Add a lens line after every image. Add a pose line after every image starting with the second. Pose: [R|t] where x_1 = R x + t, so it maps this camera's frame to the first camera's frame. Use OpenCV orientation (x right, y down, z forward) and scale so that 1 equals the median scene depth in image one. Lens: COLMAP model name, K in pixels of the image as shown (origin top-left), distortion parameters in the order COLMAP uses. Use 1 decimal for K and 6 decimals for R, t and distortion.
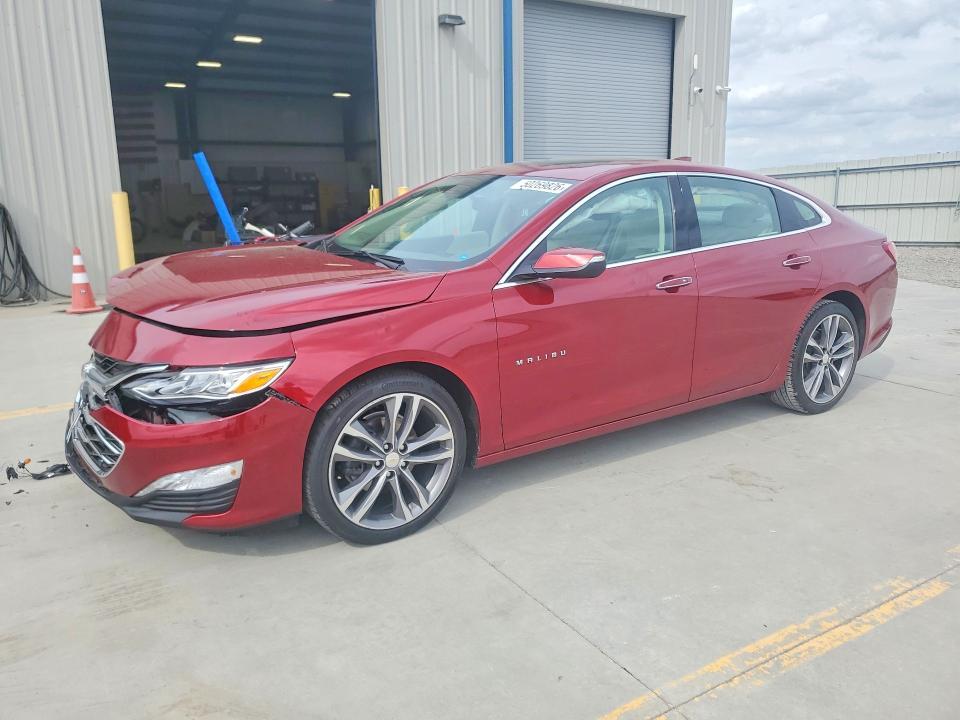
lens RADIAL K [[697.1, 0, 480.7], [0, 697.1, 360.4], [0, 0, 1]] dist [-0.013940, -0.013911]
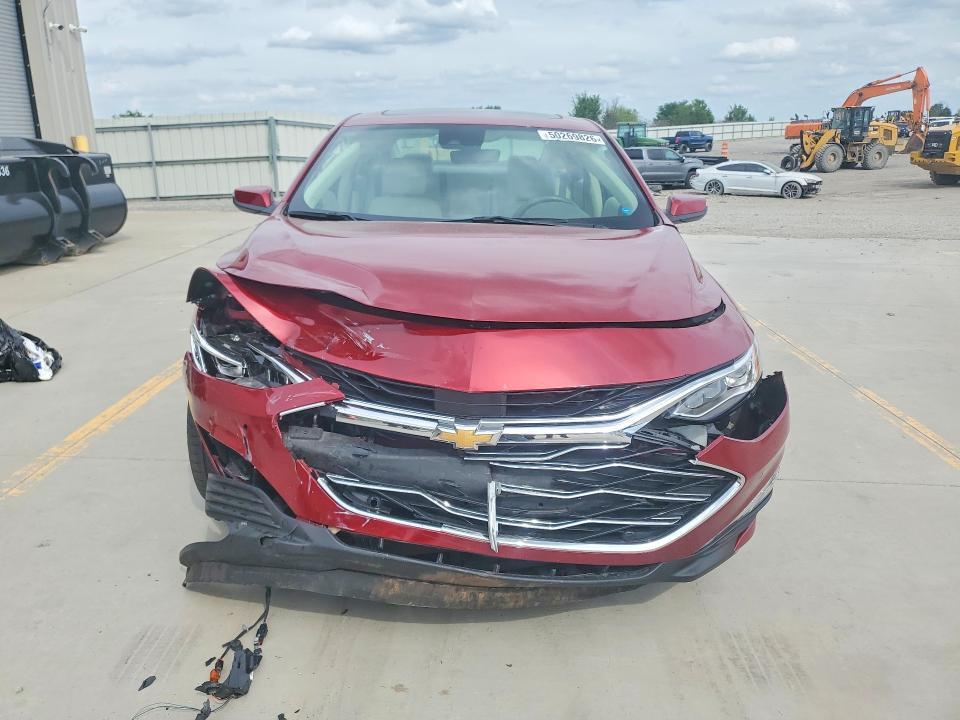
lens RADIAL K [[697.1, 0, 474.5], [0, 697.1, 360.8], [0, 0, 1]] dist [-0.013940, -0.013911]
pose [[0.613256, -0.211623, 0.761008, -0.106066], [0.164897, 0.976514, 0.138670, -0.013323], [-0.772480, 0.040448, 0.633749, 0.063069]]
